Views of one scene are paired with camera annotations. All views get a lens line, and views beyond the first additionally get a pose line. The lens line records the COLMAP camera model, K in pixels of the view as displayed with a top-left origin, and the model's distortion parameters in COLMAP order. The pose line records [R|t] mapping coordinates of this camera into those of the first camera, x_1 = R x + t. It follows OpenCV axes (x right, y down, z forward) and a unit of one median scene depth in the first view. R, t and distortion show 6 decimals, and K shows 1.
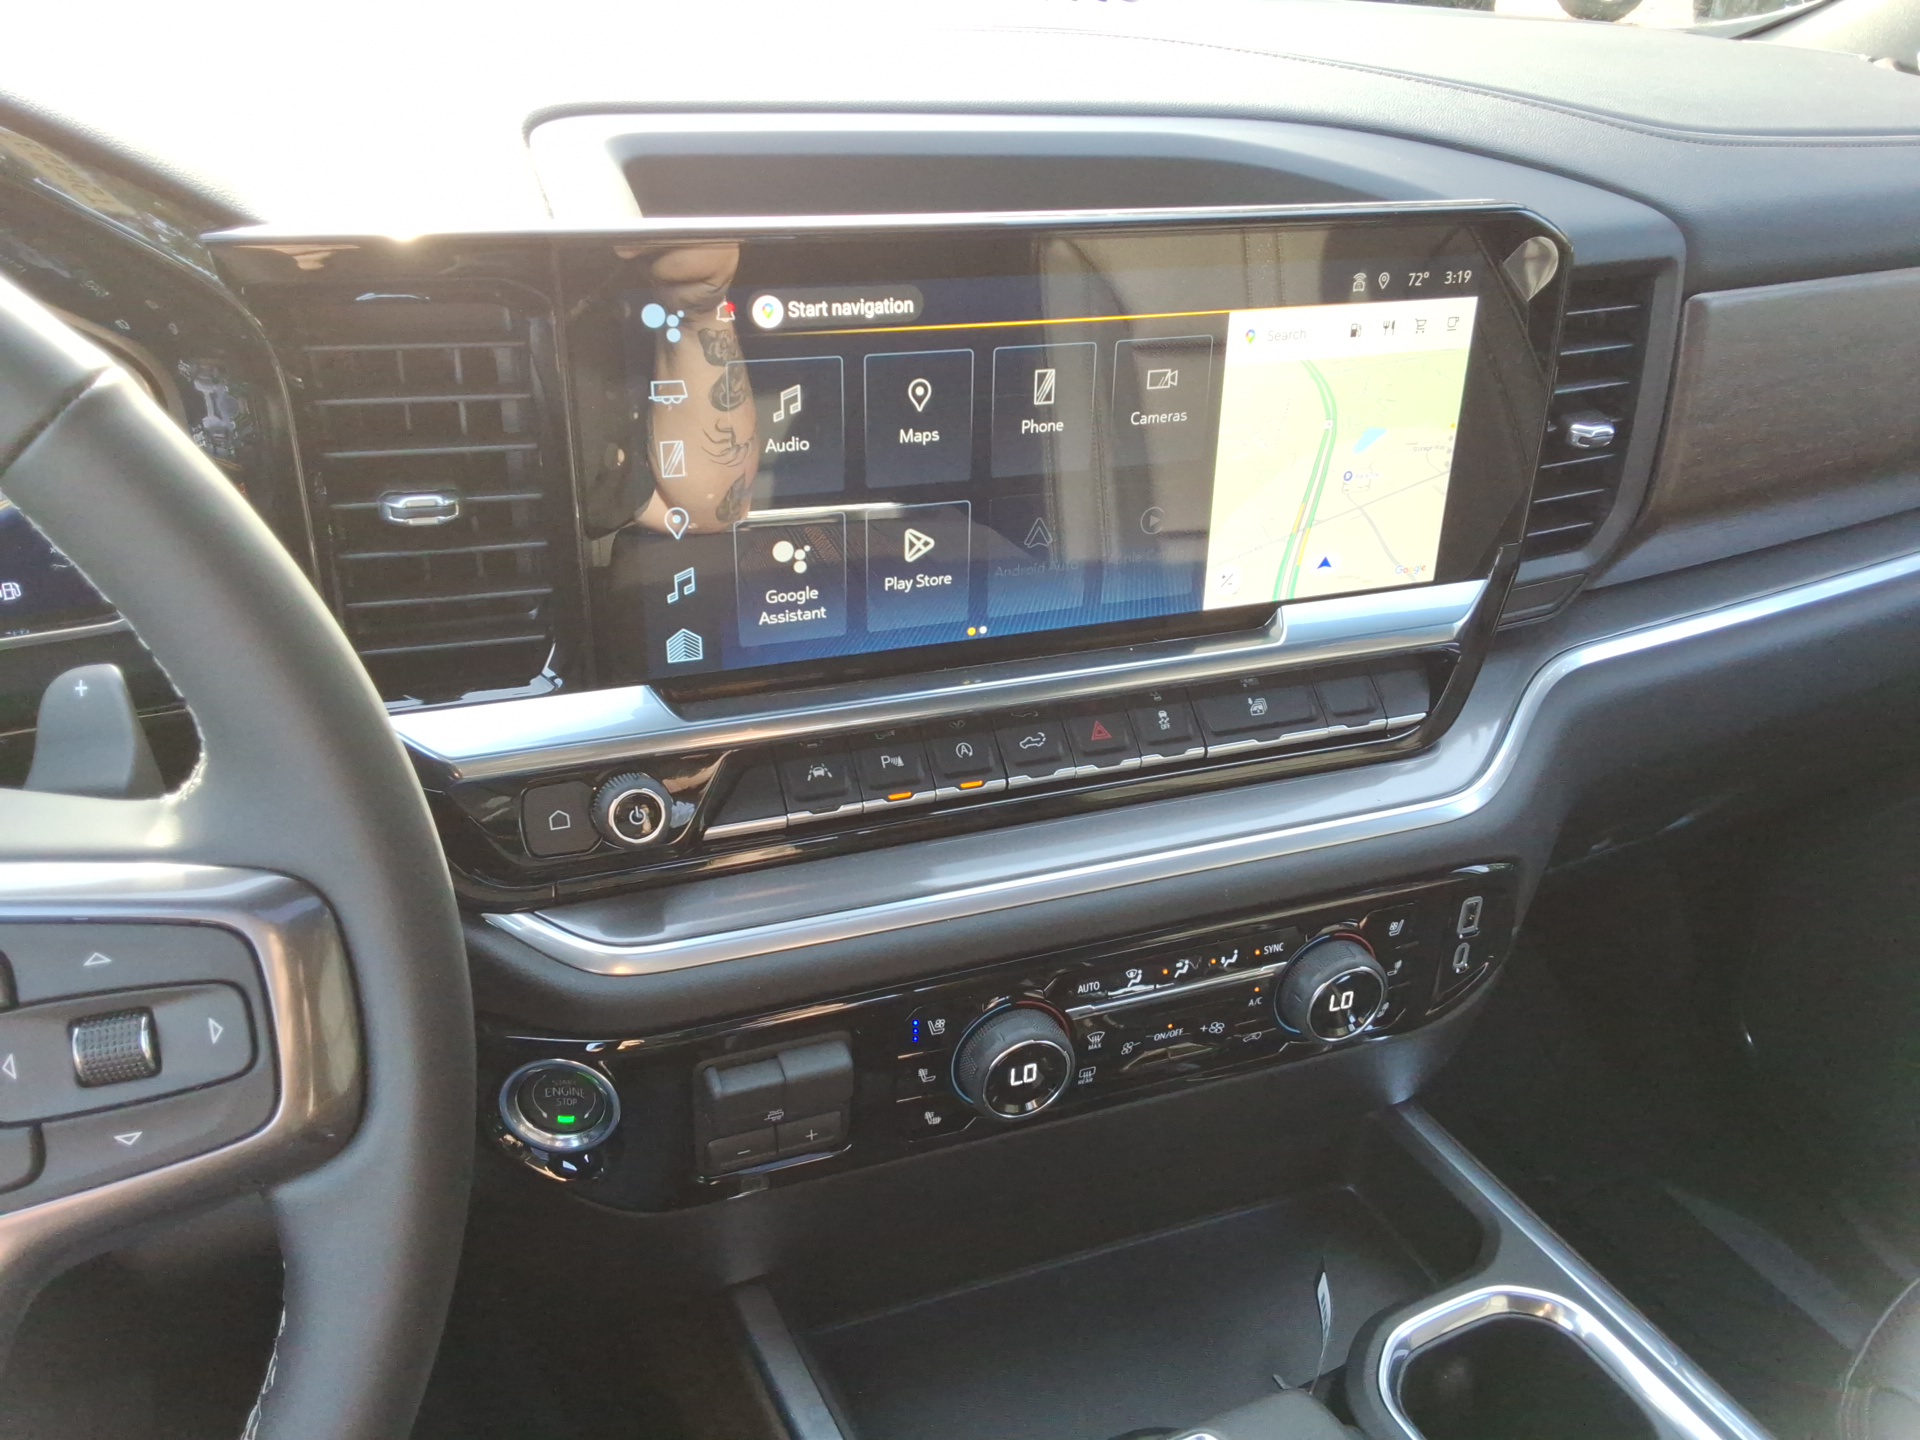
lens RADIAL K [[1531.3, 0, 975.1], [0, 1531.3, 711.4], [0, 0, 1]] dist [0.109608, -0.165775]
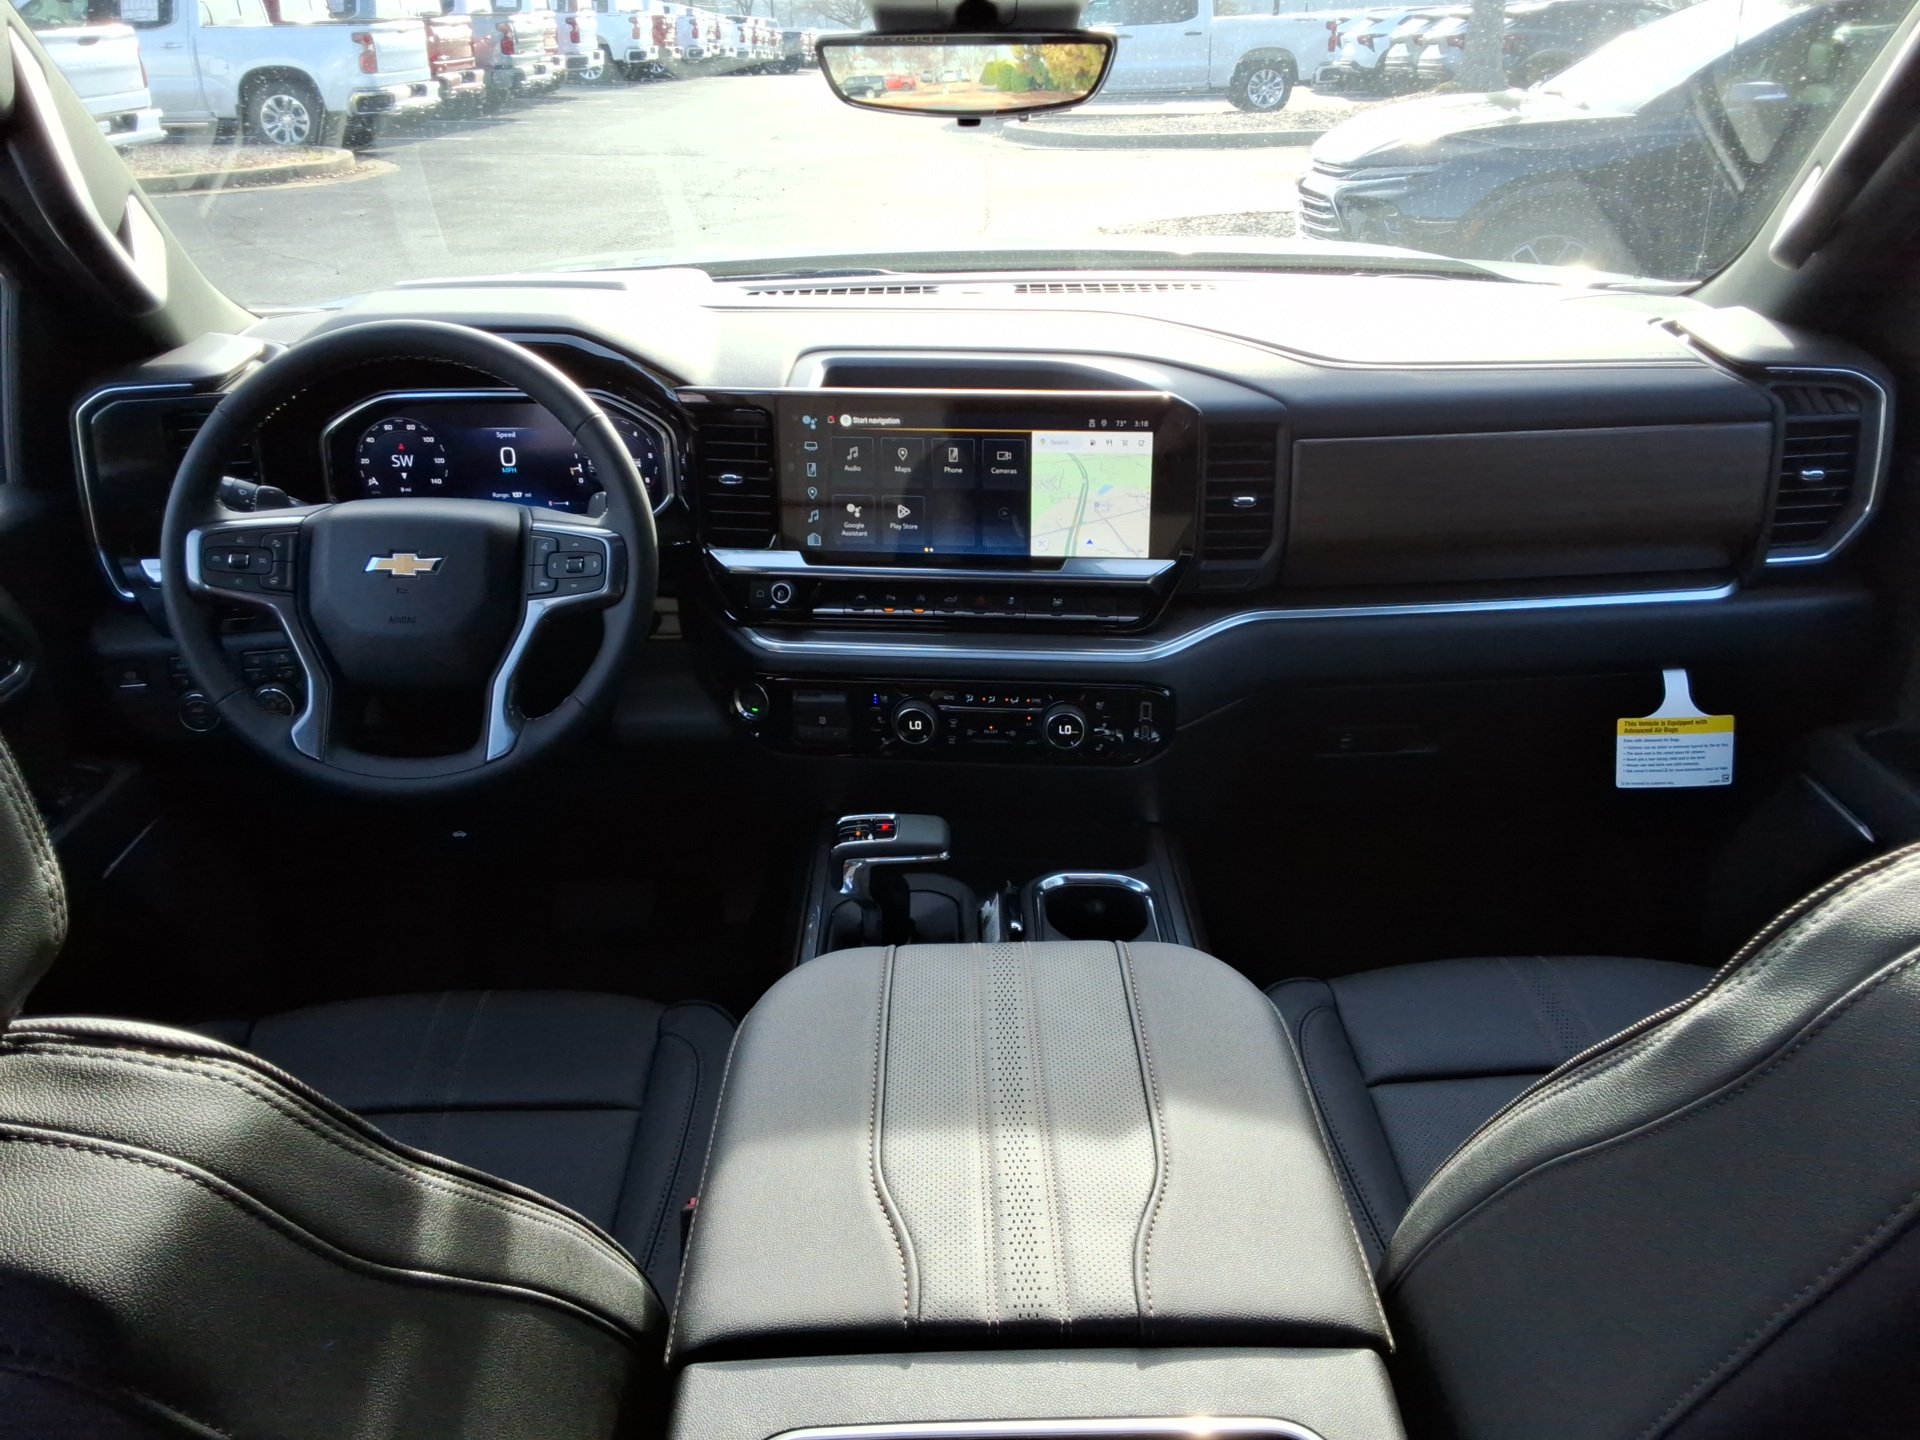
lens RADIAL K [[1531.4, 0, 1010.7], [0, 1531.4, 719.7], [0, 0, 1]] dist [0.047160, -0.067251]
pose [[0.892561, 0.123636, -0.433646, 1.236099], [-0.169749, 0.983061, -0.069110, 0.369423], [0.417756, 0.135296, 0.898429, -1.156586]]
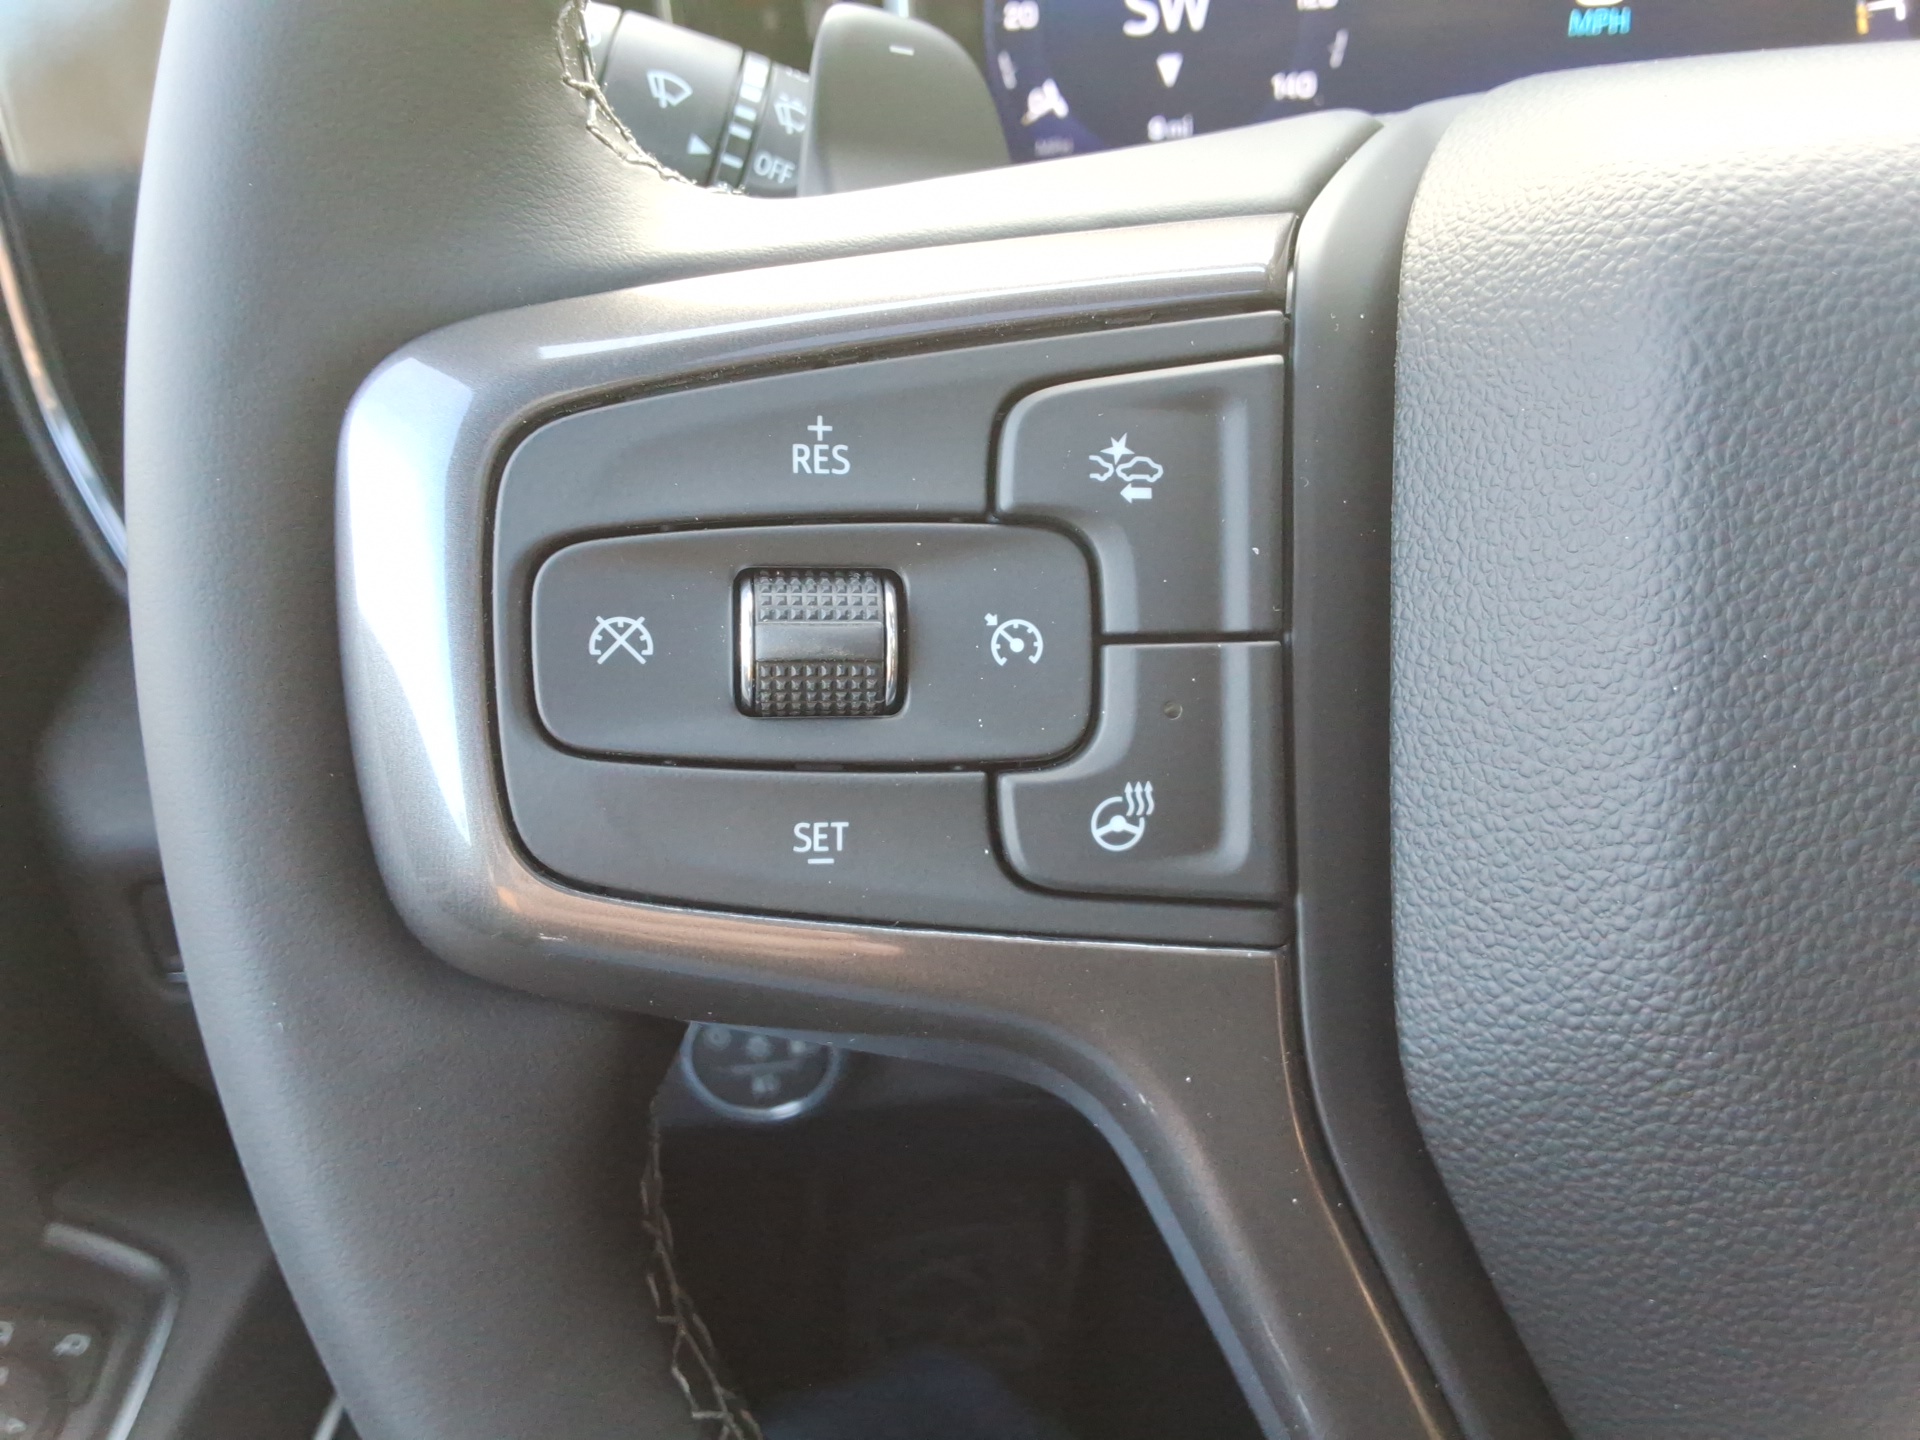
lens RADIAL K [[1531.3, 0, 952.6], [0, 1531.3, 718.6], [0, 0, 1]] dist [0.109608, -0.165775]
pose [[0.813052, 0.195586, -0.548355, -0.544070], [-0.160858, 0.980684, 0.111281, 0.166329], [0.559528, -0.002270, 0.828808, 0.119211]]
